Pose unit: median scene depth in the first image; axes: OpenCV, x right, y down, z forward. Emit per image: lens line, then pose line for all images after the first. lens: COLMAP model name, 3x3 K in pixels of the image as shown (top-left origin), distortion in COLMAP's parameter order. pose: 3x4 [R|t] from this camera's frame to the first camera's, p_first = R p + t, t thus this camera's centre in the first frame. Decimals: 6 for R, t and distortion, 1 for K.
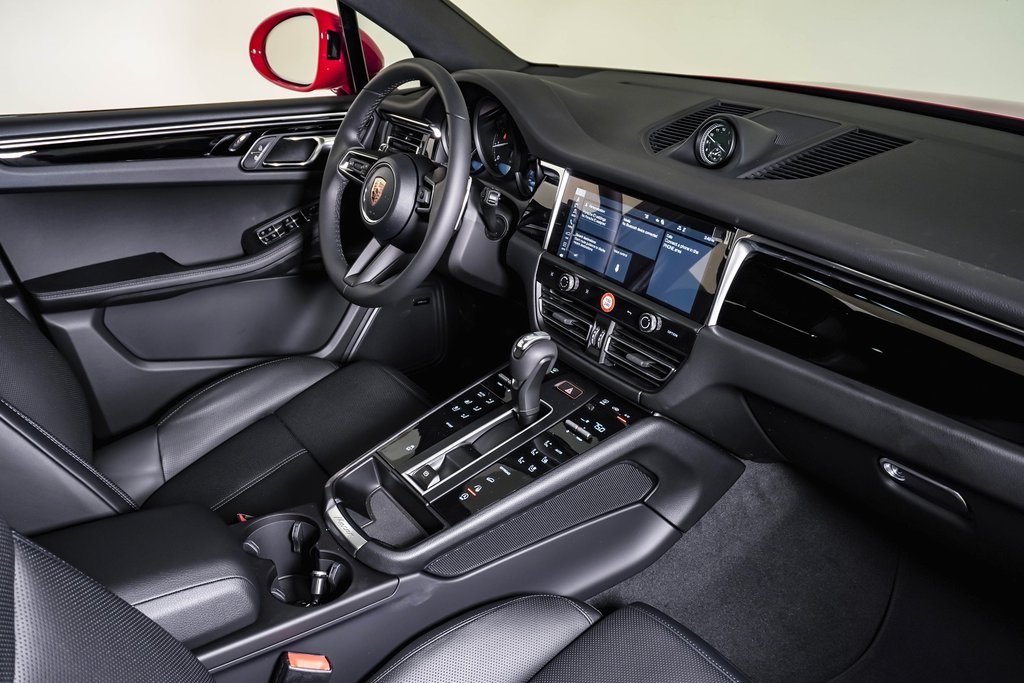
lens RADIAL K [[883.0, 0, 512.0], [0, 883.0, 341.5], [0, 0, 1]] dist [-0.011482, 0.013387]
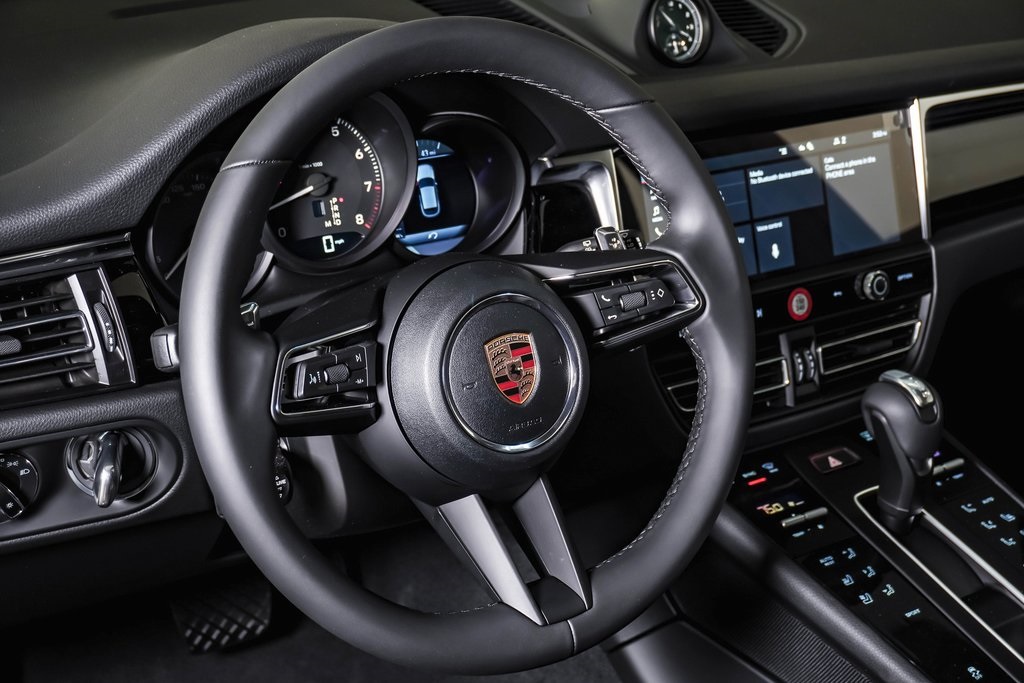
lens RADIAL K [[1507.9, 0, 512.0], [0, 1507.9, 341.5], [0, 0, 1]] dist [-0.002072, 0.001659]
pose [[0.023142, -0.402030, 0.915334, -0.877317], [0.404566, 0.841028, 0.359164, -0.487748], [-0.914216, 0.362001, 0.182111, 1.029448]]
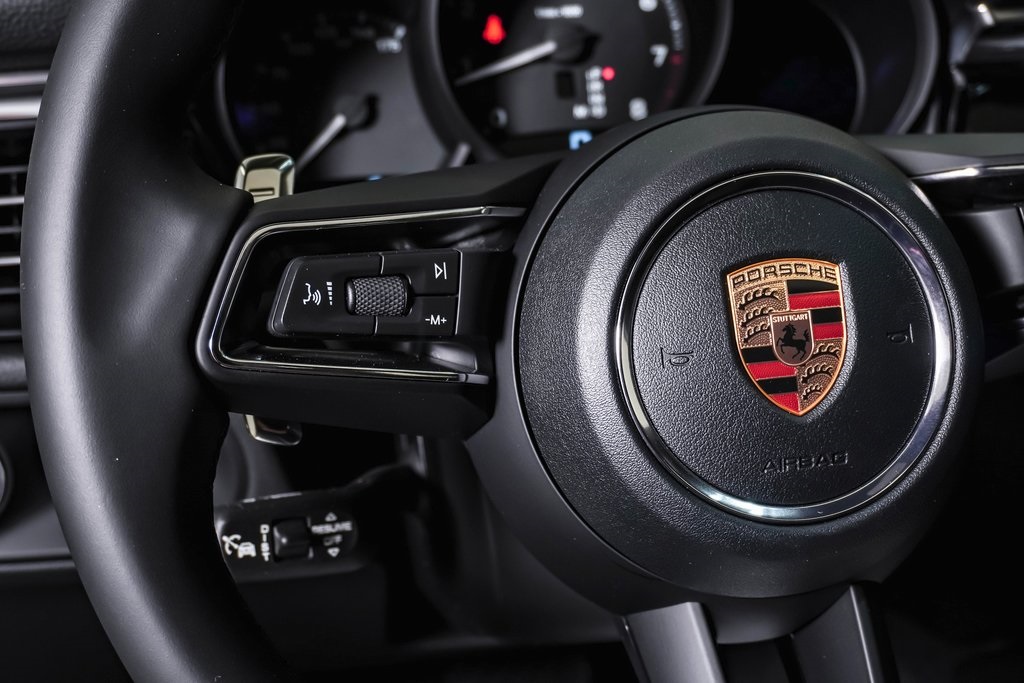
lens RADIAL K [[1355.7, 0, 512.0], [0, 1355.7, 341.5], [0, 0, 1]] dist [-0.000301, 0.325462]
pose [[0.405858, -0.323437, 0.854791, -0.468665], [0.411238, 0.899882, 0.145242, -0.268900], [-0.816188, 0.292575, 0.498234, 1.072085]]
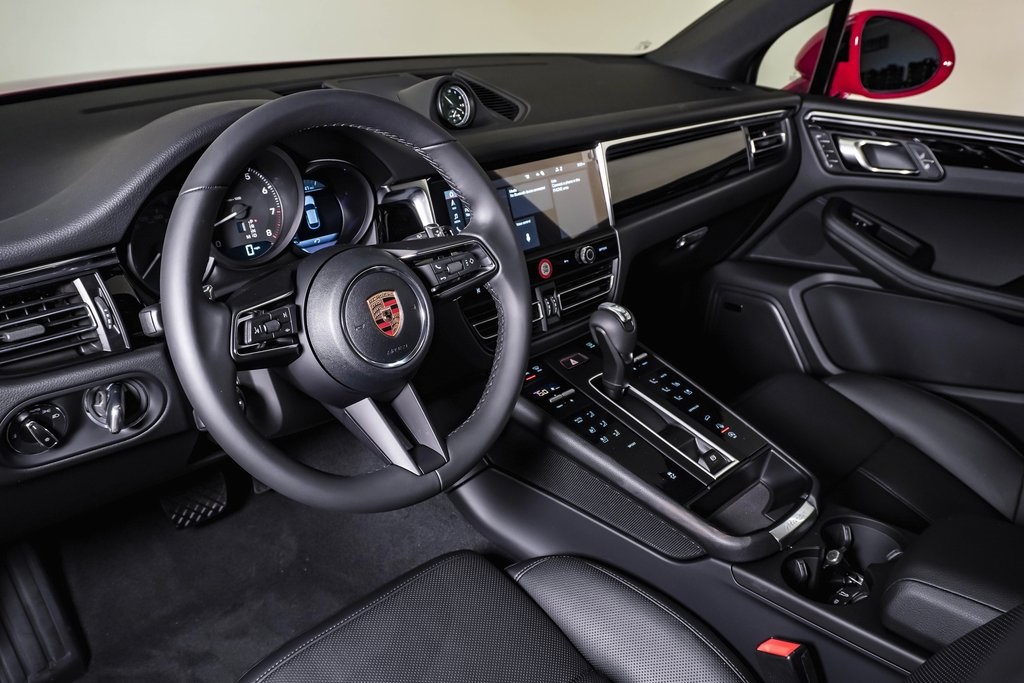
lens RADIAL K [[883.0, 0, 512.0], [0, 883.0, 341.5], [0, 0, 1]] dist [-0.011482, 0.013387]
pose [[-0.187042, -0.413957, 0.890873, -0.831329], [0.403151, 0.794643, 0.453885, -0.460440], [-0.895815, 0.444052, 0.018256, 1.081338]]
